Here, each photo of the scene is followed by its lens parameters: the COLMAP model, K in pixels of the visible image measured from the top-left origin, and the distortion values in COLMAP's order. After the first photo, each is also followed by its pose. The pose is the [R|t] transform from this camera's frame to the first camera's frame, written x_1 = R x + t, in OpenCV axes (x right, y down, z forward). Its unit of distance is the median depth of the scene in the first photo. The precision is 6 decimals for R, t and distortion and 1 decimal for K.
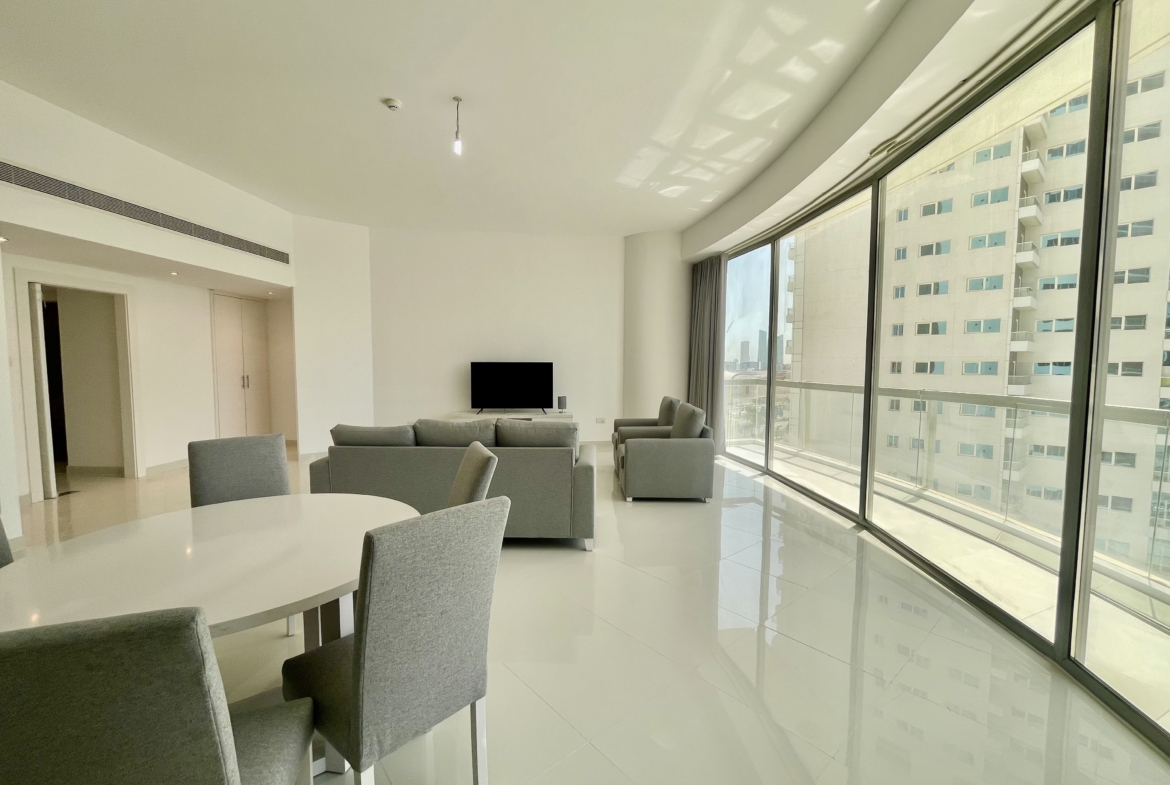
lens RADIAL K [[471.3, 0, 574.4], [0, 471.3, 393.1], [0, 0, 1]] dist [-0.004330, -0.000154]
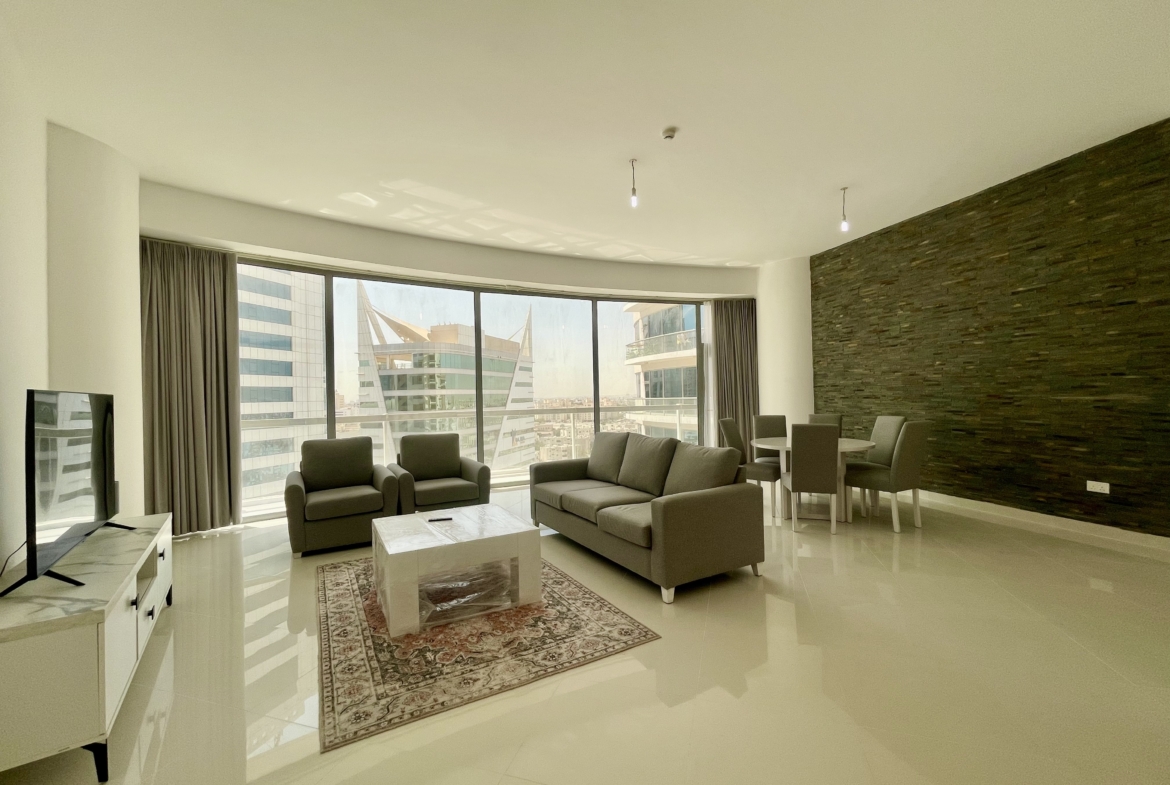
lens RADIAL K [[471.3, 0, 574.4], [0, 471.3, 393.1], [0, 0, 1]] dist [-0.004330, -0.000154]
pose [[-0.517541, 0.020848, 0.855404, -0.914714], [0.085393, 0.995971, 0.027390, -0.060105], [-0.851387, 0.087221, -0.517236, 1.380216]]
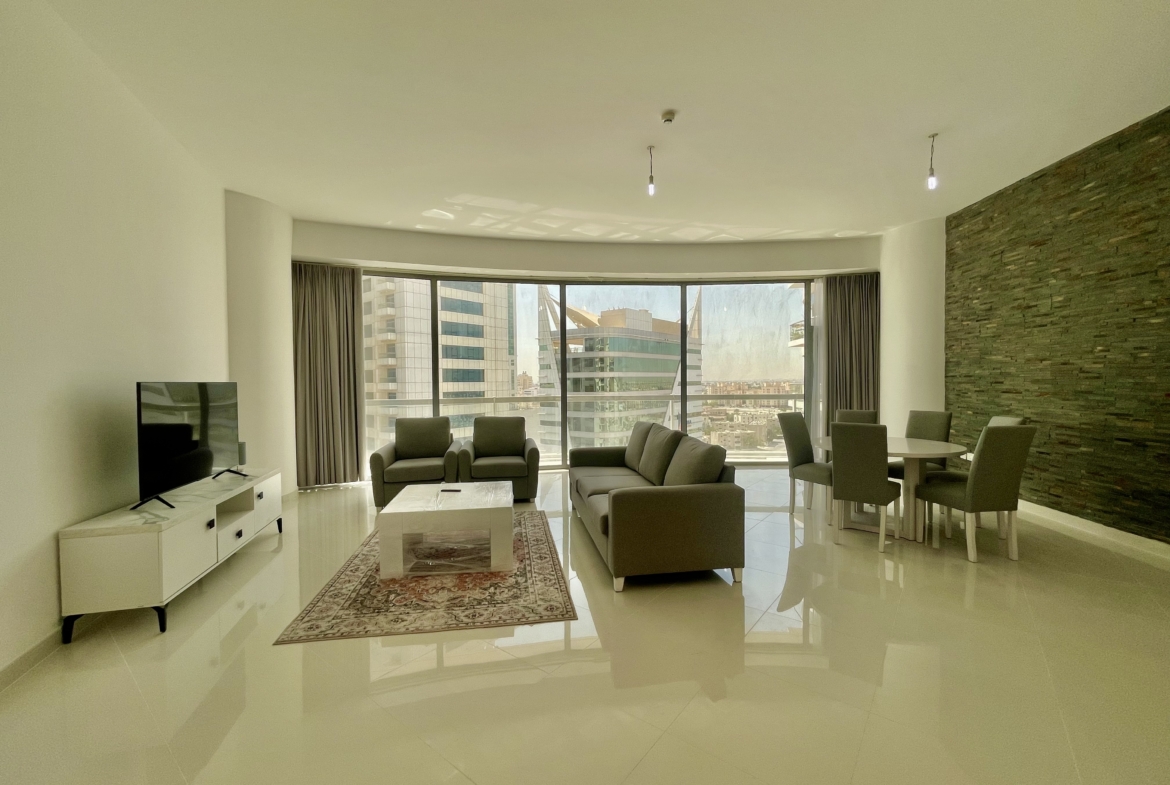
lens RADIAL K [[471.2, 0, 580.5], [0, 471.2, 391.5], [0, 0, 1]] dist [-0.001806, 0.000097]
pose [[-0.184867, -0.016005, 0.982633, -1.067207], [0.080527, 0.996258, 0.031377, -0.050550], [-0.979459, 0.084929, -0.182887, 1.101958]]
